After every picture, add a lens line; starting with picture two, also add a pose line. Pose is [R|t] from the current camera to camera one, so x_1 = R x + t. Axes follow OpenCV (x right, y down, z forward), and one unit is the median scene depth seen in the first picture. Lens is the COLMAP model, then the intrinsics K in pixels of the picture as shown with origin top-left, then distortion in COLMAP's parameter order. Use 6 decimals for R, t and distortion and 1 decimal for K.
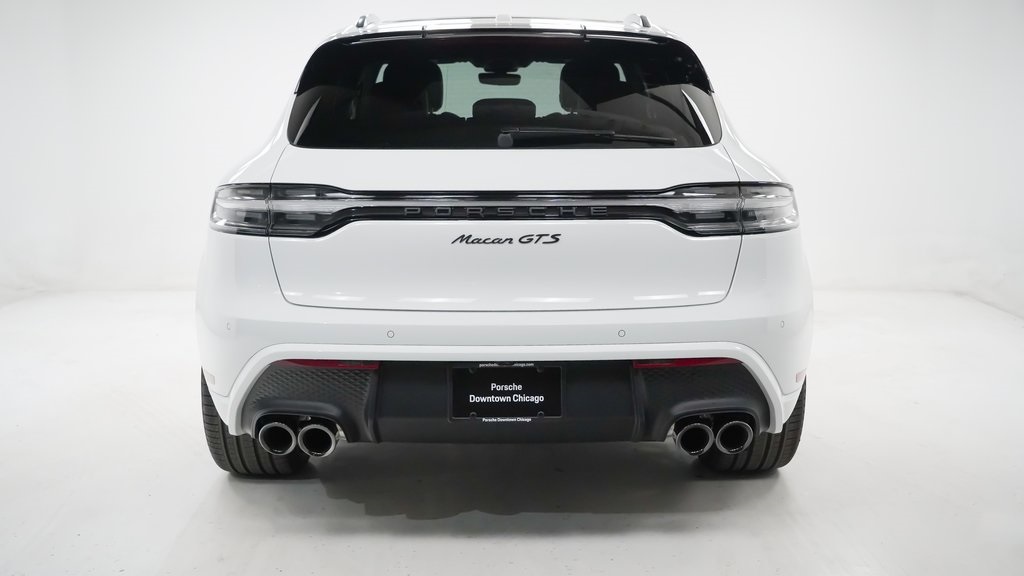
lens RADIAL K [[1099.9, 0, 508.7], [0, 1099.9, 247.5], [0, 0, 1]] dist [0.025406, 0.000000]
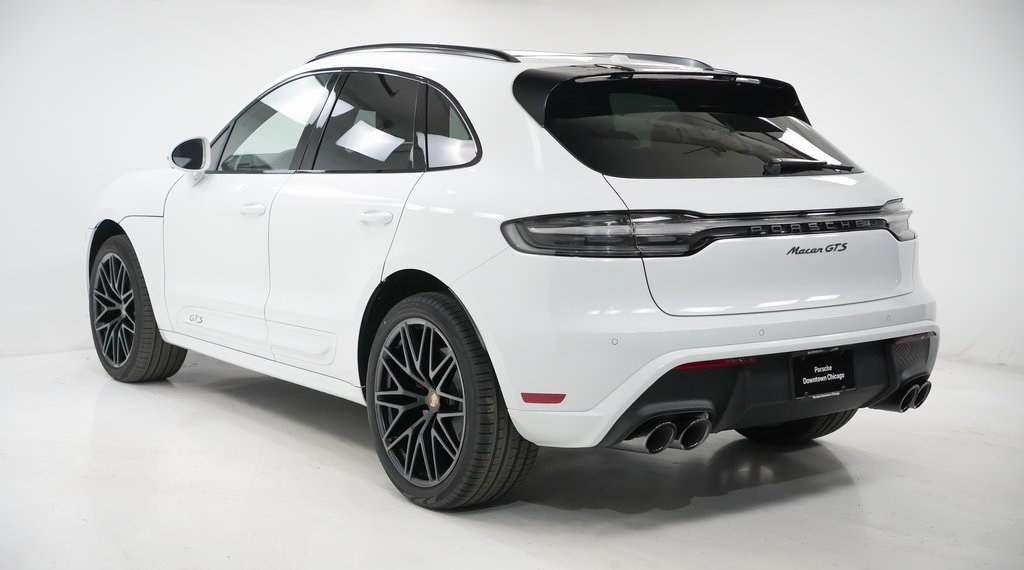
lens RADIAL K [[1359.8, 0, 512.0], [0, 1359.8, 286.0], [0, 0, 1]] dist [0.087219, 0.000000]
pose [[0.803653, -0.056269, 0.592431, -1.178204], [0.066761, 0.997760, 0.004202, 0.004474], [-0.591341, 0.036174, 0.805610, -0.030875]]
